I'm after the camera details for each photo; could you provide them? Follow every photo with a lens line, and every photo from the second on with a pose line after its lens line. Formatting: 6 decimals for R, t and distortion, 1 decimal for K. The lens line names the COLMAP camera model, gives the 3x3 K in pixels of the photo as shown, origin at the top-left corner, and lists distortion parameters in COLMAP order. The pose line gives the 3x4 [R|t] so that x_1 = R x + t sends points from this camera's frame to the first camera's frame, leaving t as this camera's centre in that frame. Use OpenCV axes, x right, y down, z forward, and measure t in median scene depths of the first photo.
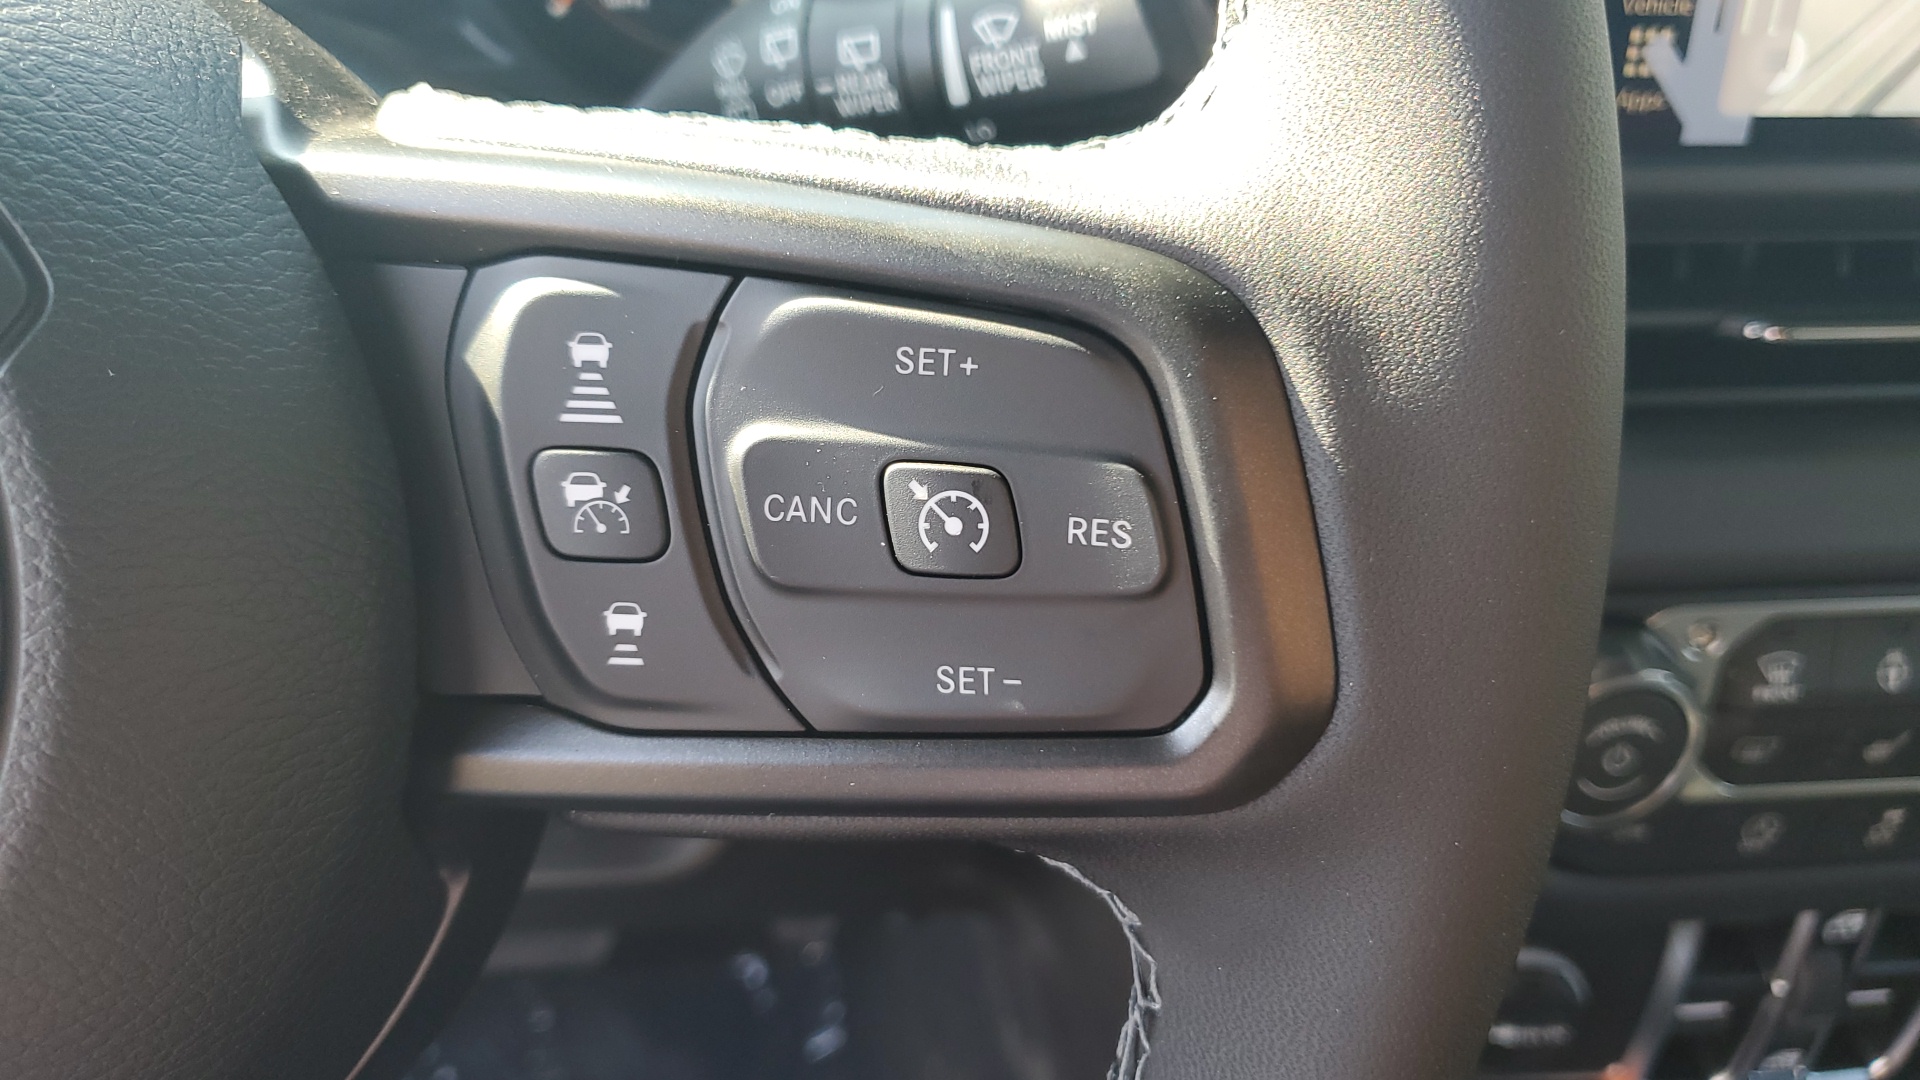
lens RADIAL K [[1544.2, 0, 942.9], [0, 1544.2, 530.3], [0, 0, 1]] dist [-0.003788, -0.001255]
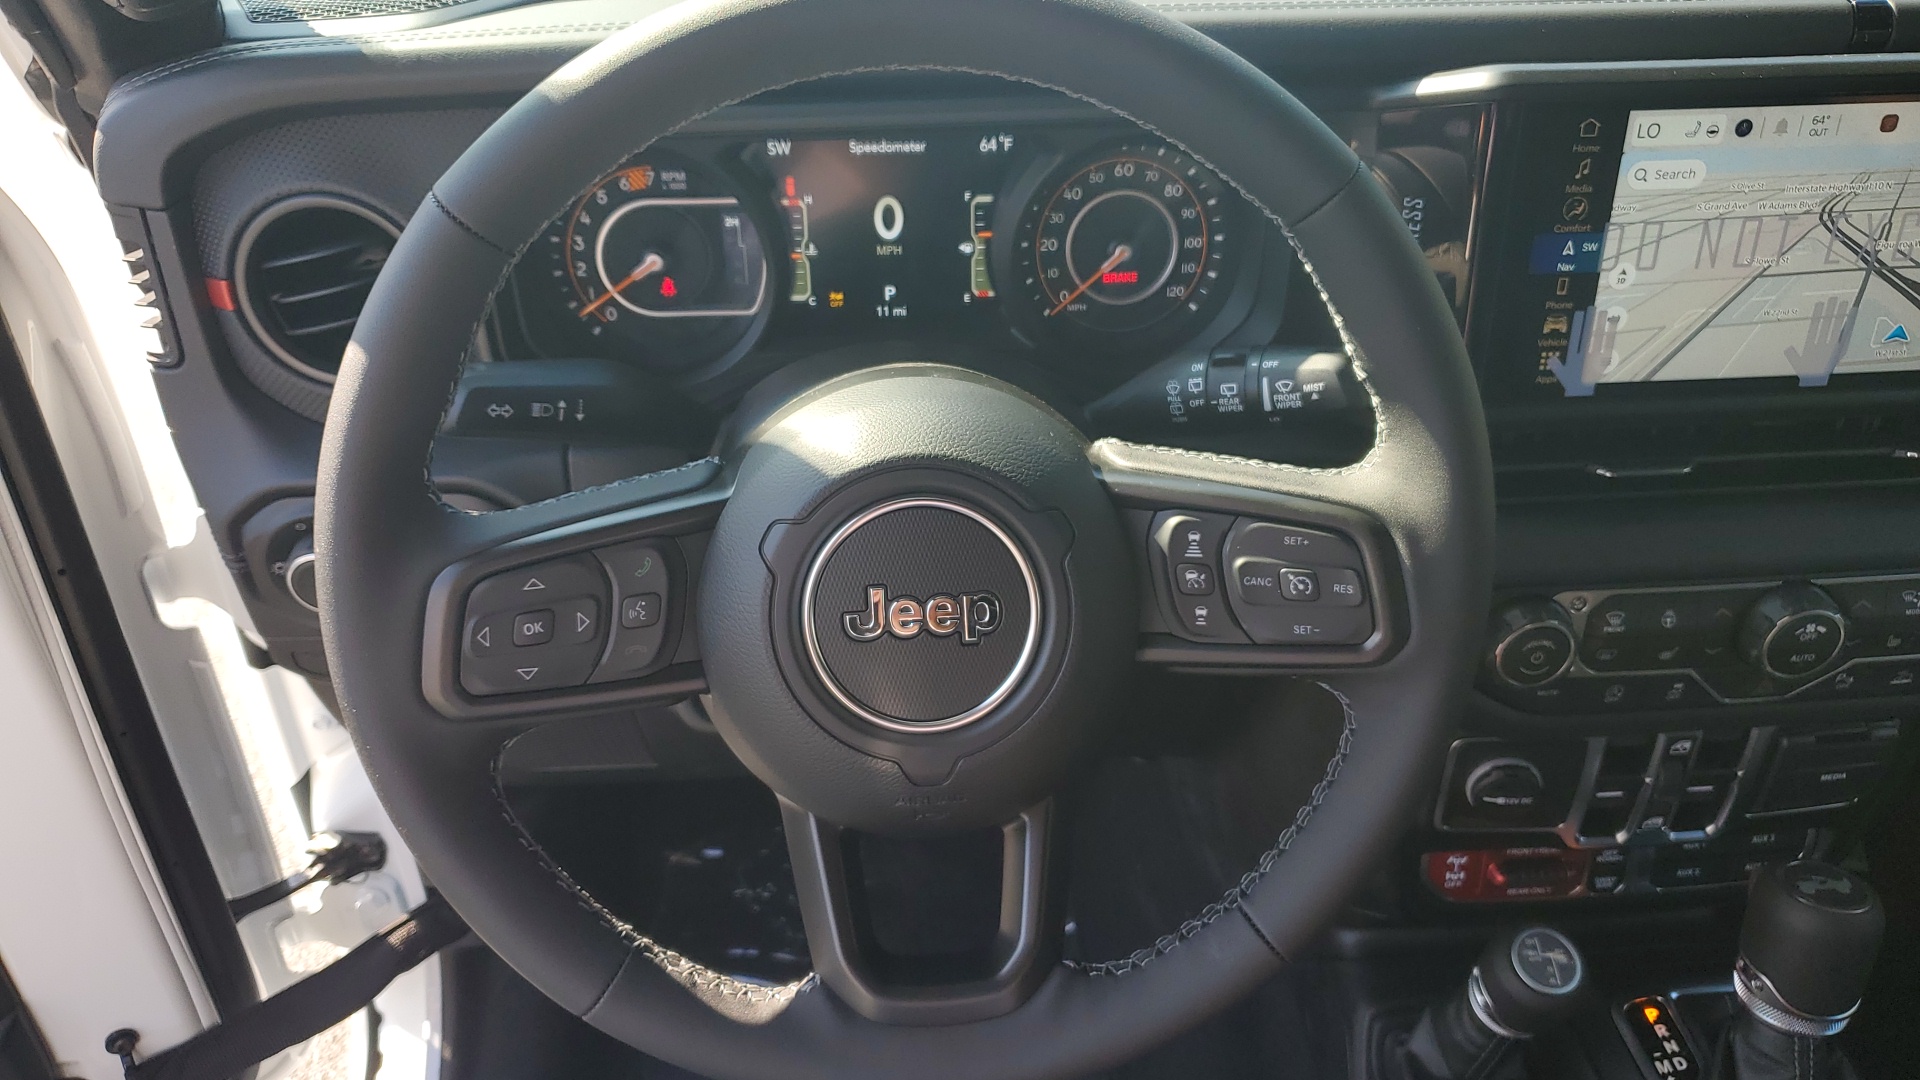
lens RADIAL K [[1505.8, 0, 955.4], [0, 1505.8, 519.4], [0, 0, 1]] dist [0.053239, -0.079102]
pose [[0.999378, -0.005923, -0.034775, -0.371496], [0.007319, 0.999167, 0.040156, -0.164888], [0.034509, -0.040386, 0.998588, -1.354048]]
